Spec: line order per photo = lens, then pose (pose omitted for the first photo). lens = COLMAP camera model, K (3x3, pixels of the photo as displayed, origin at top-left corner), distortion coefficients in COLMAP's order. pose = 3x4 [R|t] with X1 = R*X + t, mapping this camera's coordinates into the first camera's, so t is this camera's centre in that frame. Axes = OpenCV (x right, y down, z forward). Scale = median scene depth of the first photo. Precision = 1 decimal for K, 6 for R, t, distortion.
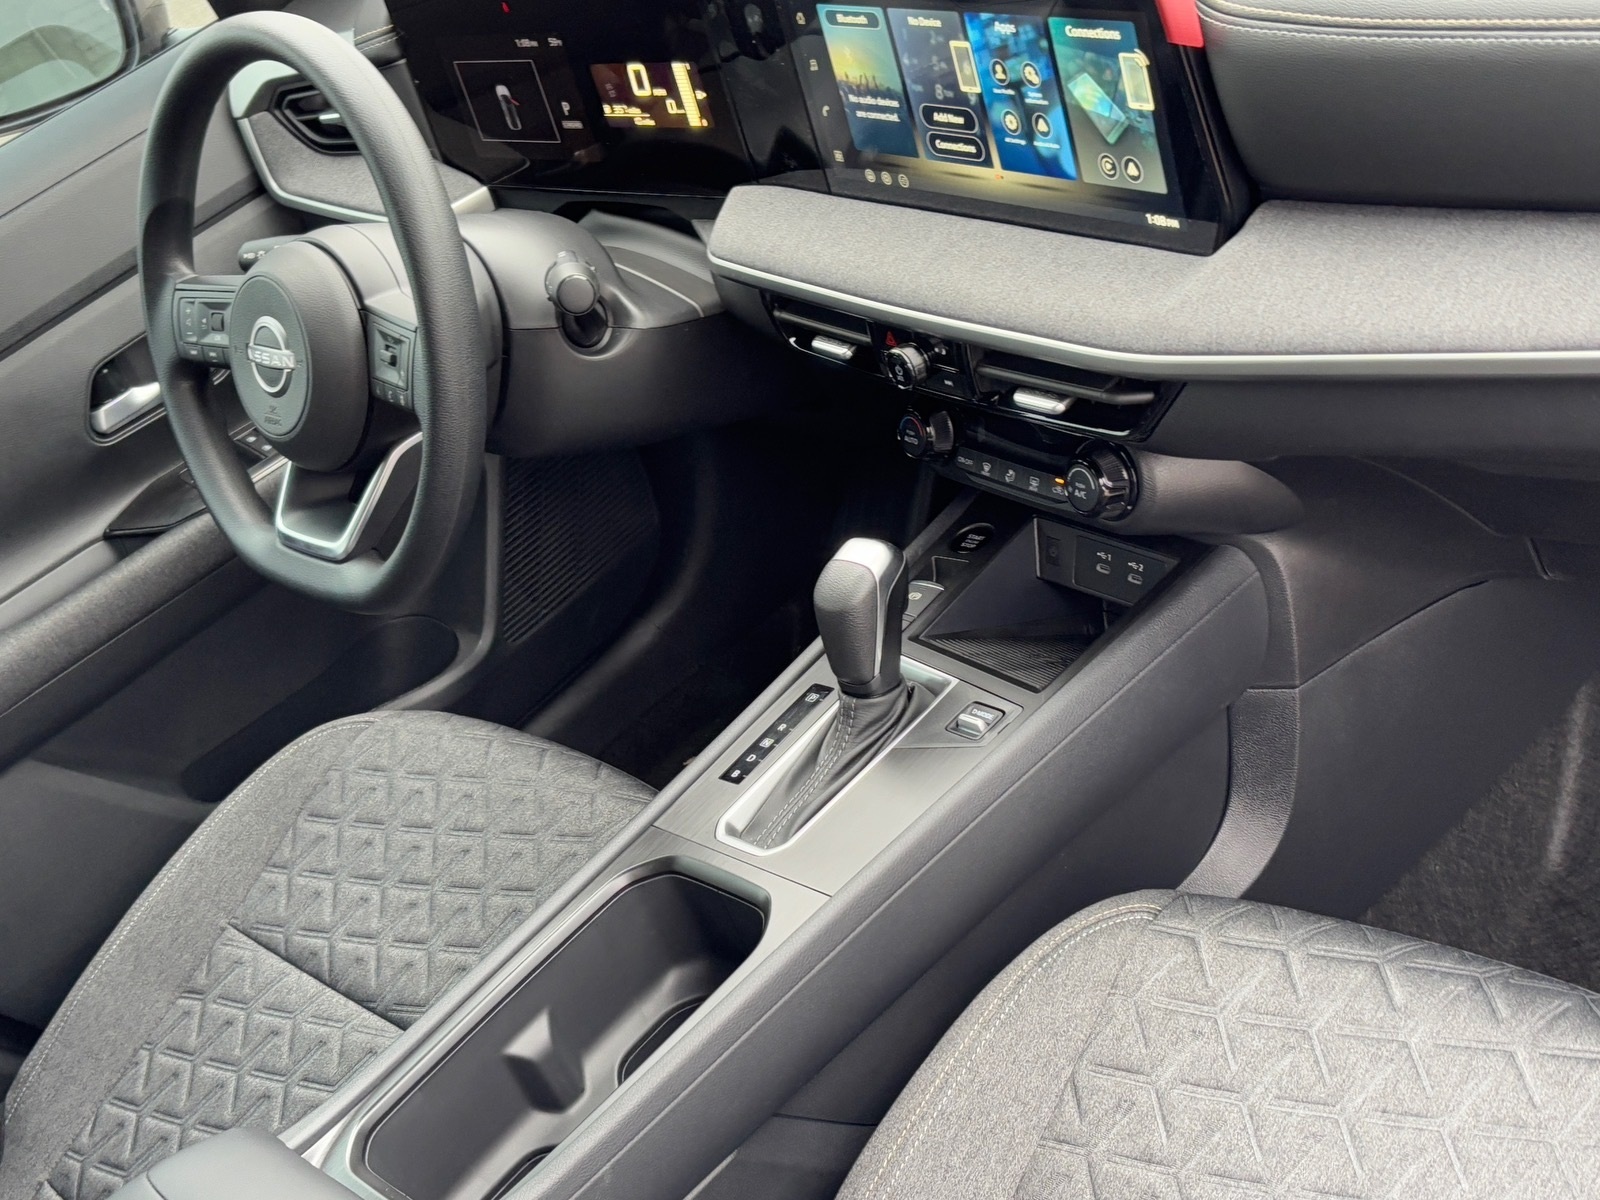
lens RADIAL K [[2103.0, 0, 782.2], [0, 2103.0, 610.7], [0, 0, 1]] dist [0.120007, 0.000000]
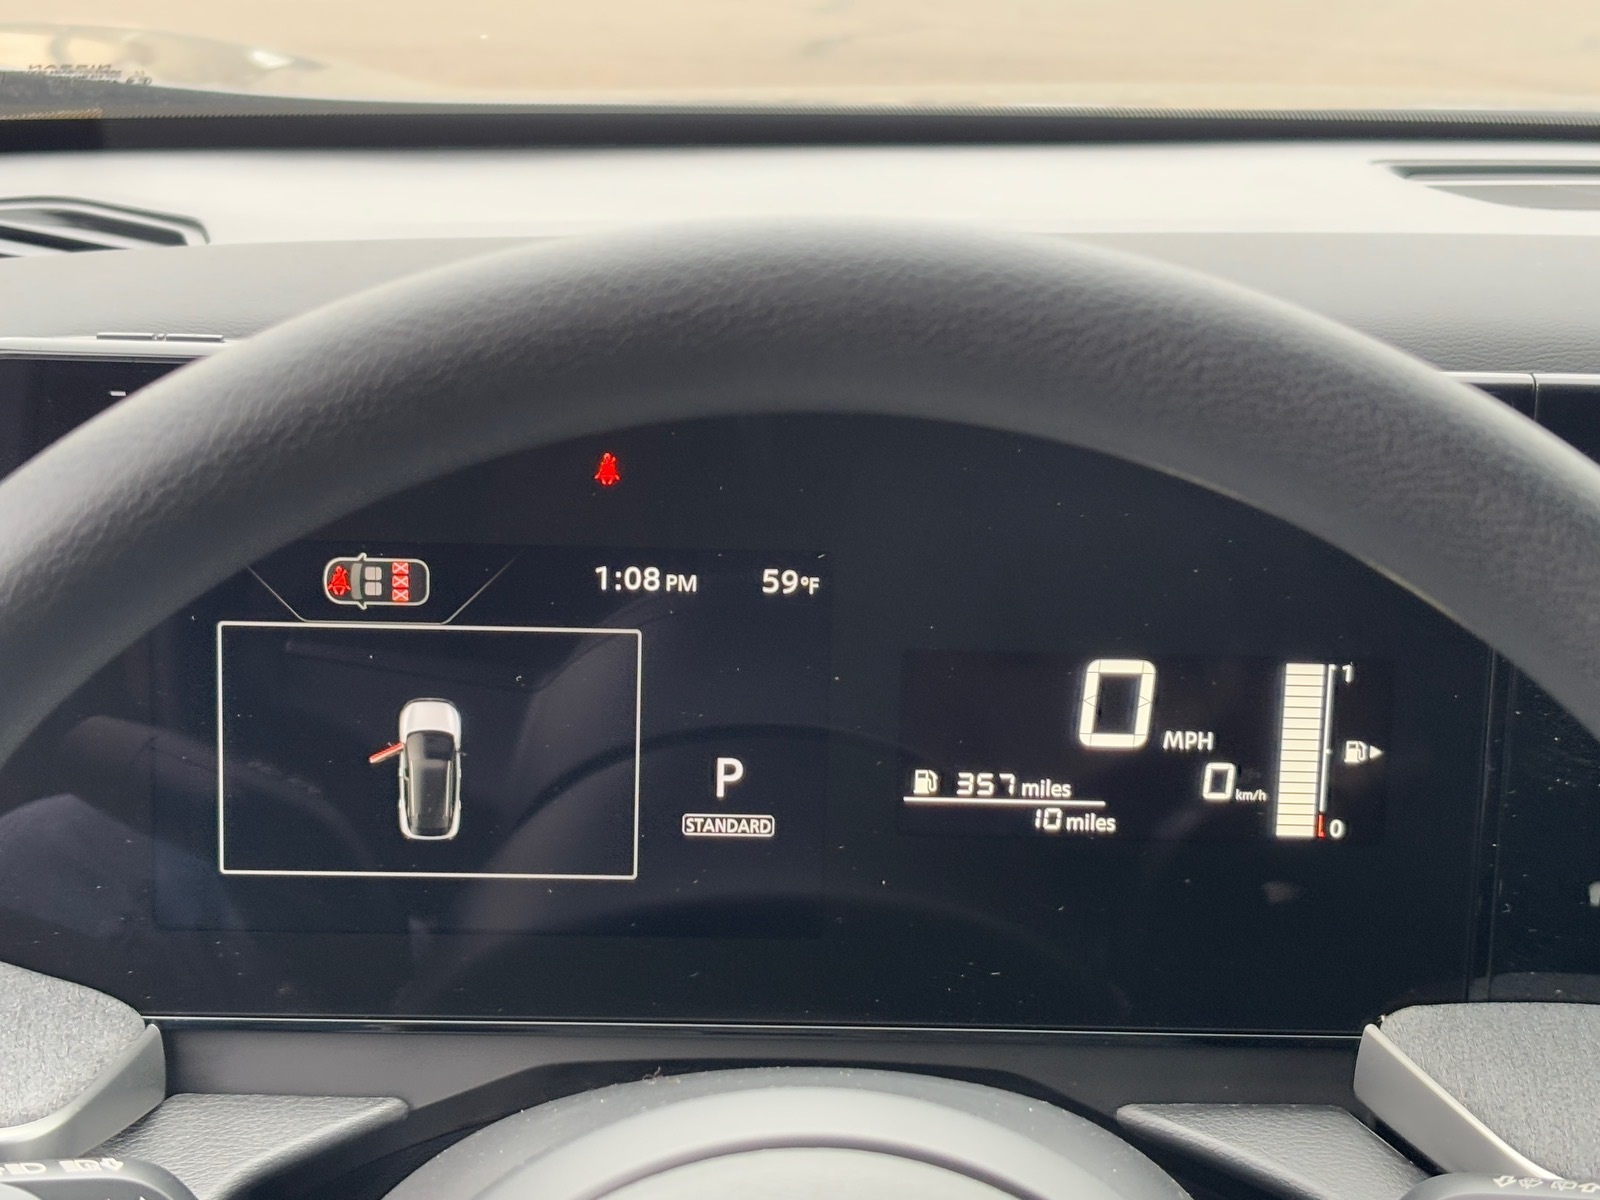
lens RADIAL K [[2721.9, 0, 773.5], [0, 2721.9, 550.7], [0, 0, 1]] dist [0.129317, 0.000000]
pose [[0.645376, 0.163178, 0.746232, -0.525716], [0.161011, 0.925908, -0.341717, -0.149863], [-0.746703, 0.340688, 0.571285, 0.908070]]
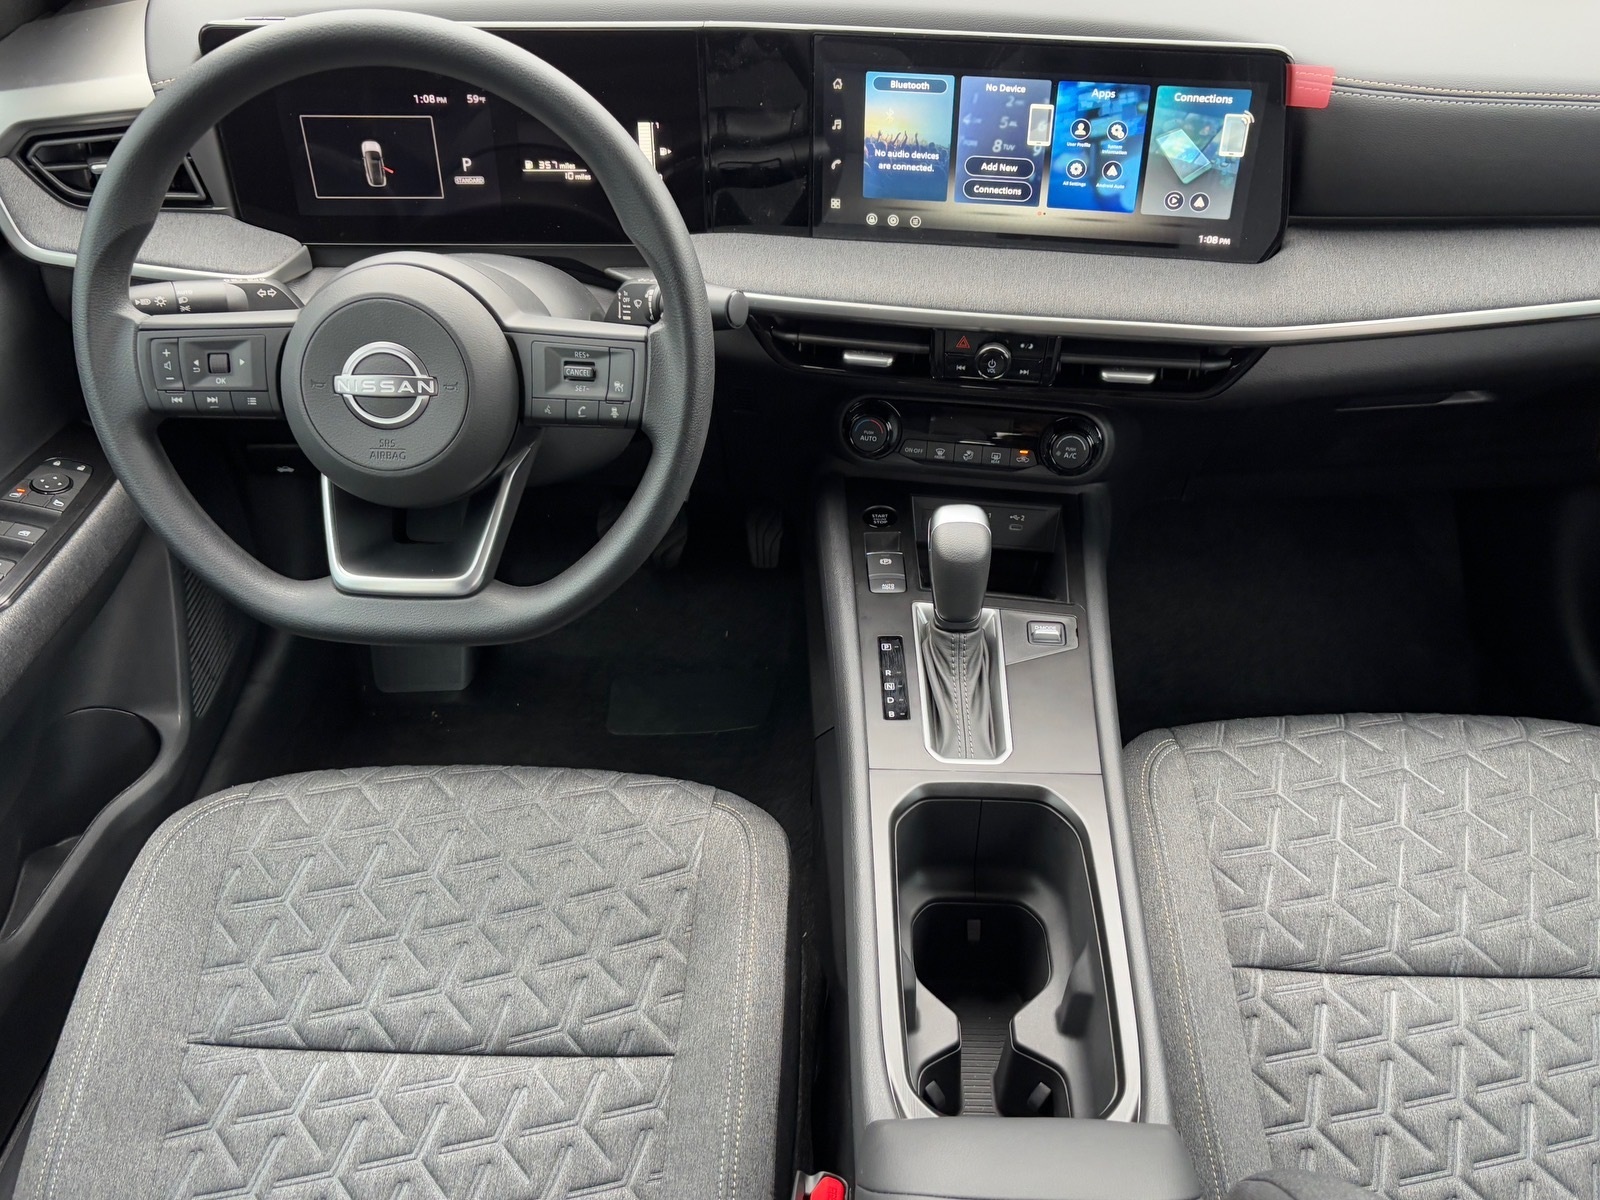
lens RADIAL K [[1418.1, 0, 805.2], [0, 1418.1, 607.0], [0, 0, 1]] dist [0.019038, -0.000506]
pose [[0.693801, -0.135667, 0.707273, -0.640682], [0.163245, 0.986158, 0.029026, -0.013524], [-0.701421, 0.095321, 0.706344, 0.491419]]
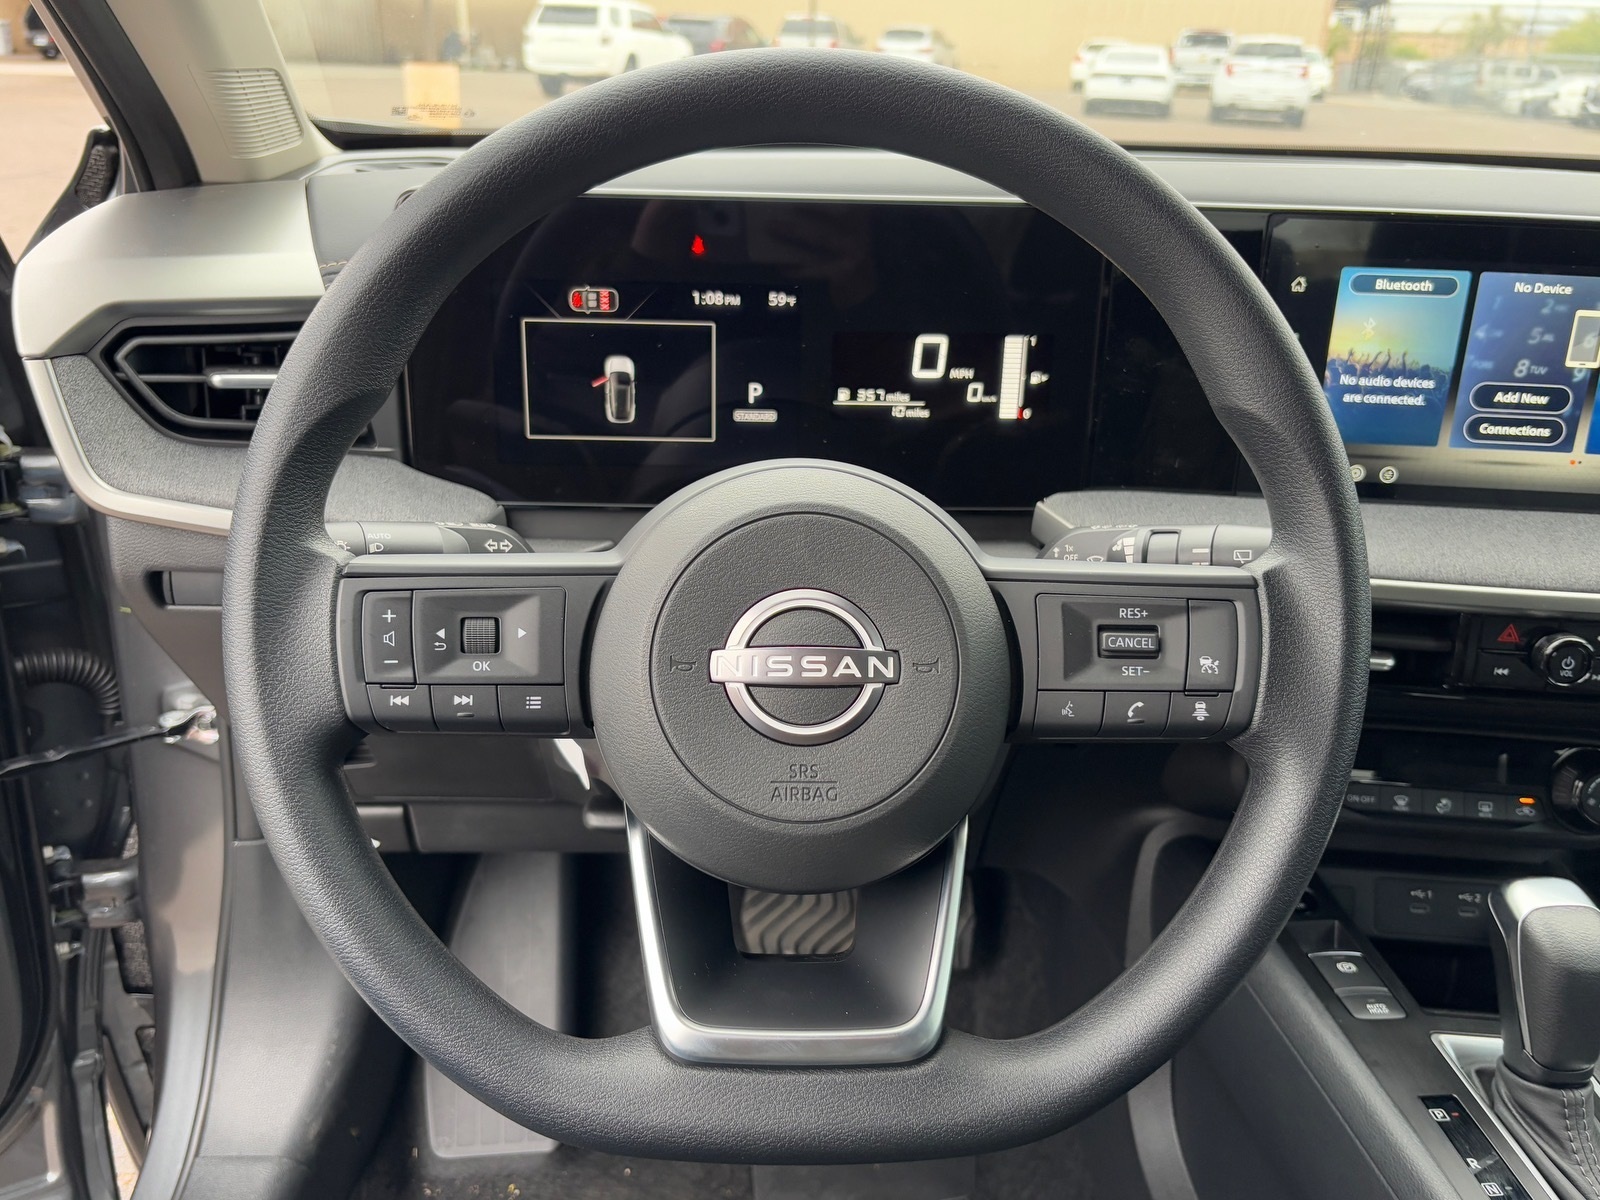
lens RADIAL K [[1313.9, 0, 787.5], [0, 1313.9, 611.2], [0, 0, 1]] dist [0.050665, -0.071426]
pose [[0.631530, 0.066668, 0.772480, -0.551810], [0.178410, 0.957068, -0.228455, -0.068801], [-0.754547, 0.282094, 0.592522, 0.912327]]
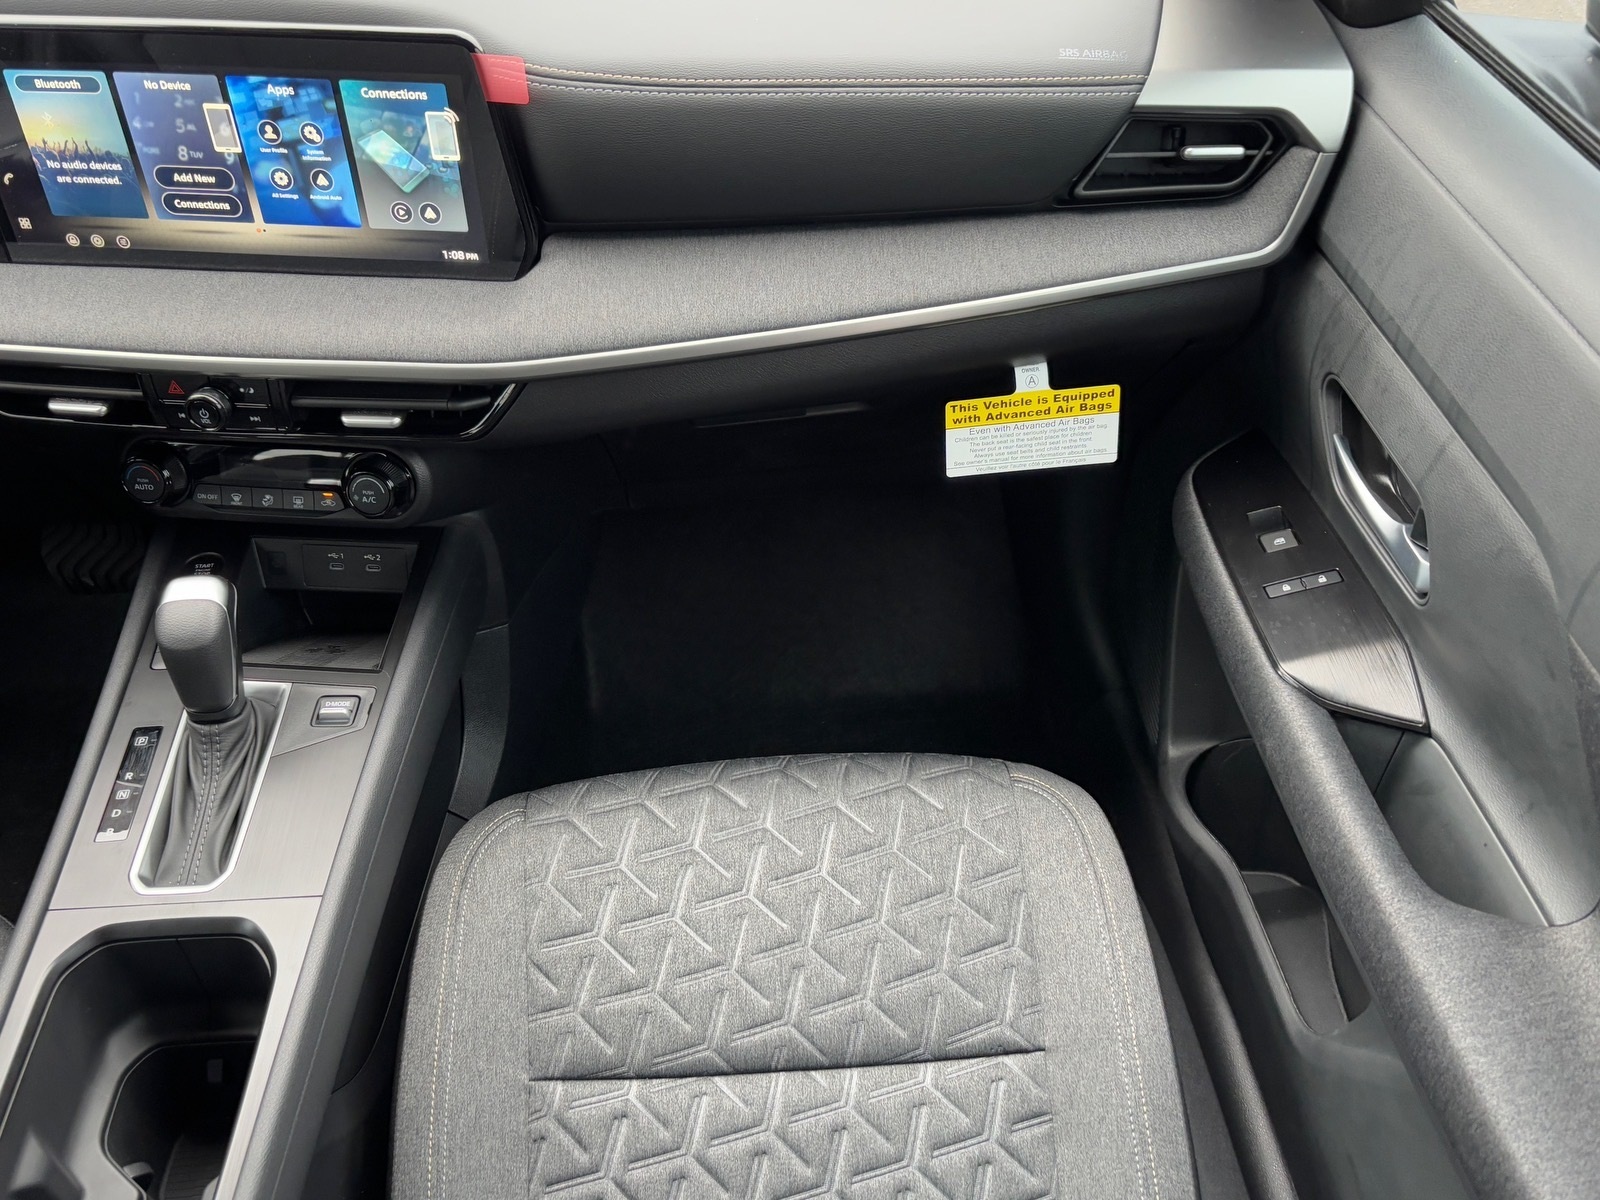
lens RADIAL K [[1418.1, 0, 811.5], [0, 1418.1, 605.8], [0, 0, 1]] dist [0.019038, -0.000506]
pose [[0.641566, -0.229270, 0.732003, -0.297718], [0.213635, 0.969936, 0.116552, -0.037910], [-0.736718, 0.081605, 0.671258, 0.293431]]
